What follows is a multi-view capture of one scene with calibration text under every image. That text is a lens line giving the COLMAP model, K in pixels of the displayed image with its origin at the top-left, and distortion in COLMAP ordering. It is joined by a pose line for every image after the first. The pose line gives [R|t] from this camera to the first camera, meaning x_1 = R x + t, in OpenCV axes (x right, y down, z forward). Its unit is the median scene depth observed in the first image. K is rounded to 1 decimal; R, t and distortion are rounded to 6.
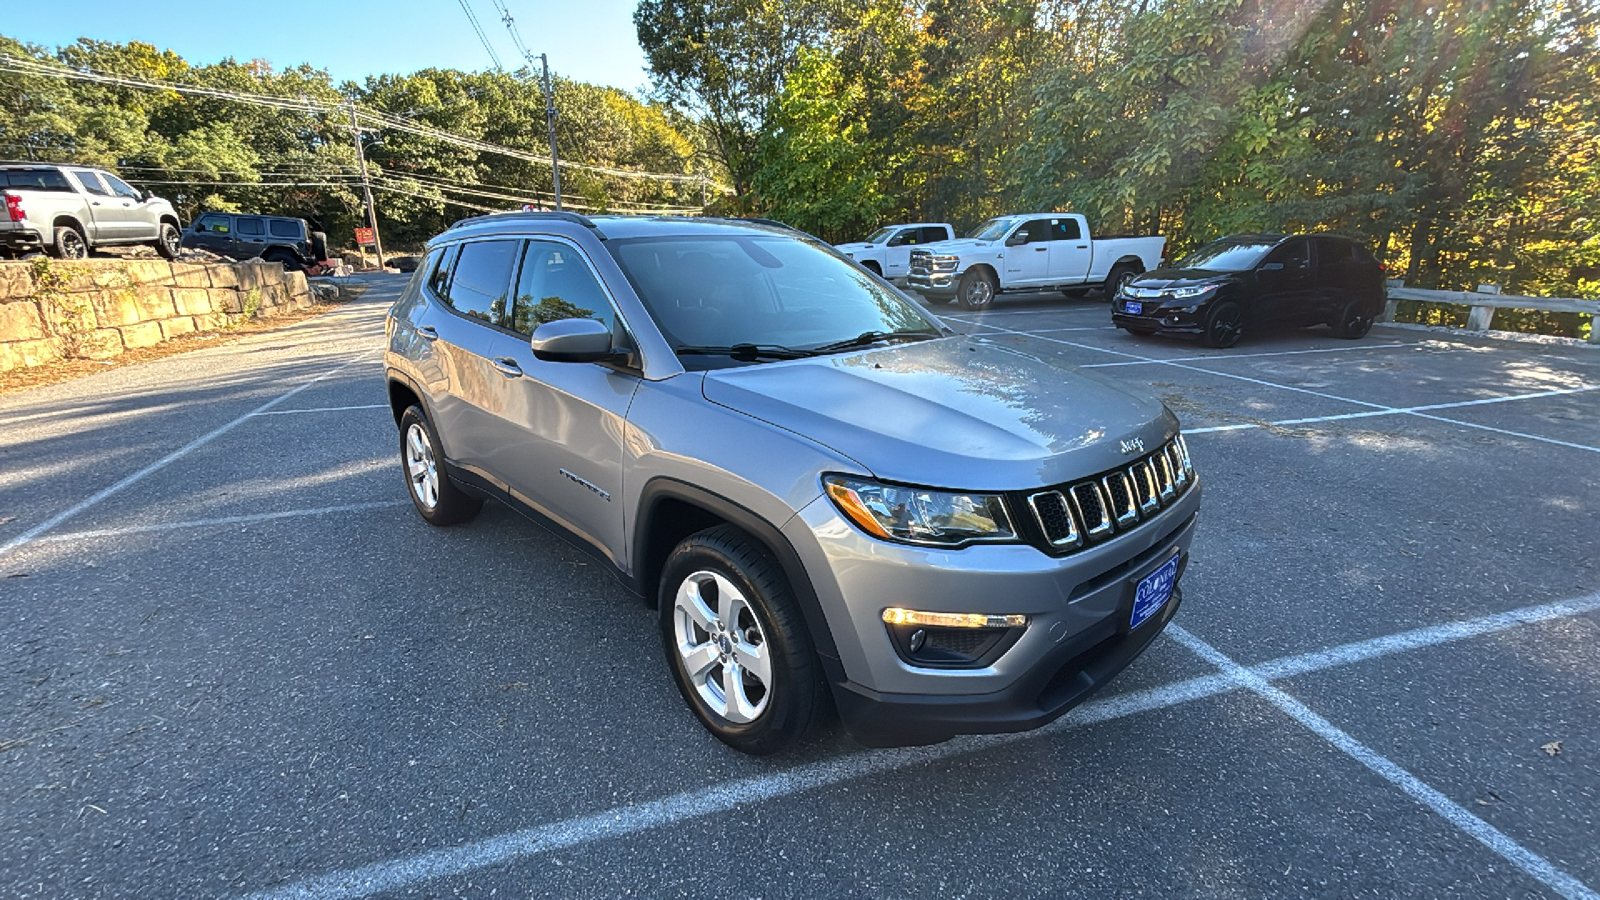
lens RADIAL K [[744.0, 0, 805.7], [0, 744.0, 446.8], [0, 0, 1]] dist [-0.005850, 0.004408]
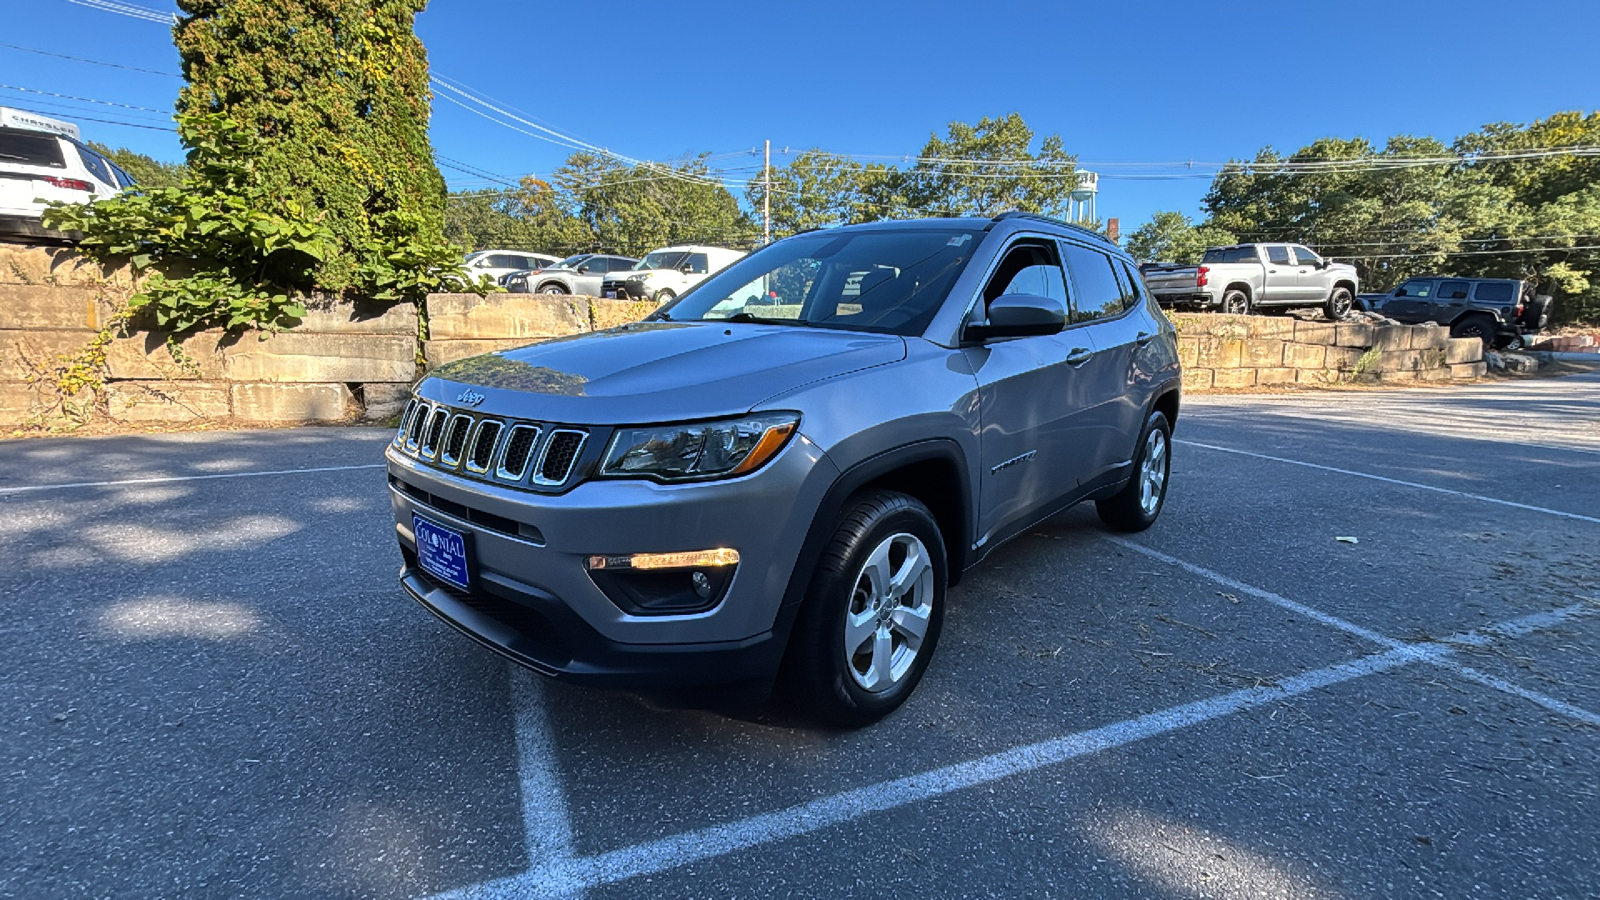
lens RADIAL K [[744.0, 0, 798.7], [0, 744.0, 449.1], [0, 0, 1]] dist [-0.005850, 0.004408]
pose [[0.084651, 0.183726, -0.979326, 0.055108], [-0.275794, 0.948775, 0.154155, -0.007775], [0.957482, 0.257043, 0.130985, 0.048954]]
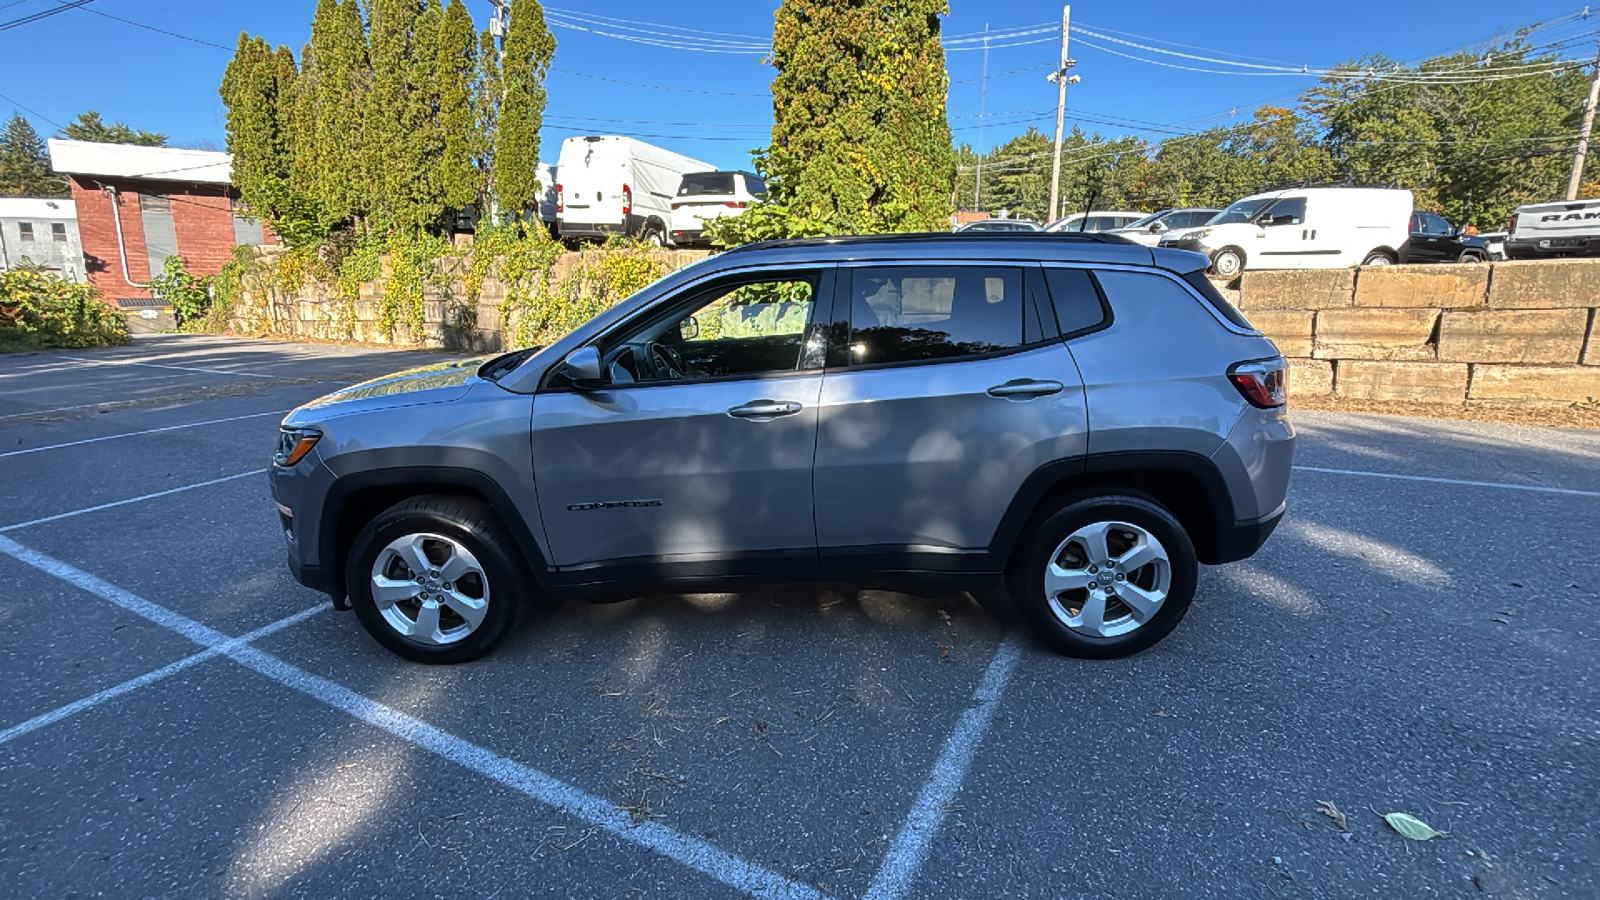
lens RADIAL K [[744.0, 0, 793.3], [0, 744.0, 456.9], [0, 0, 1]] dist [-0.005850, 0.004408]
pose [[-0.729133, 0.188702, -0.657843, 0.033533], [-0.155808, 0.890222, 0.428053, -0.028714], [0.666400, 0.414604, -0.619689, 0.104243]]
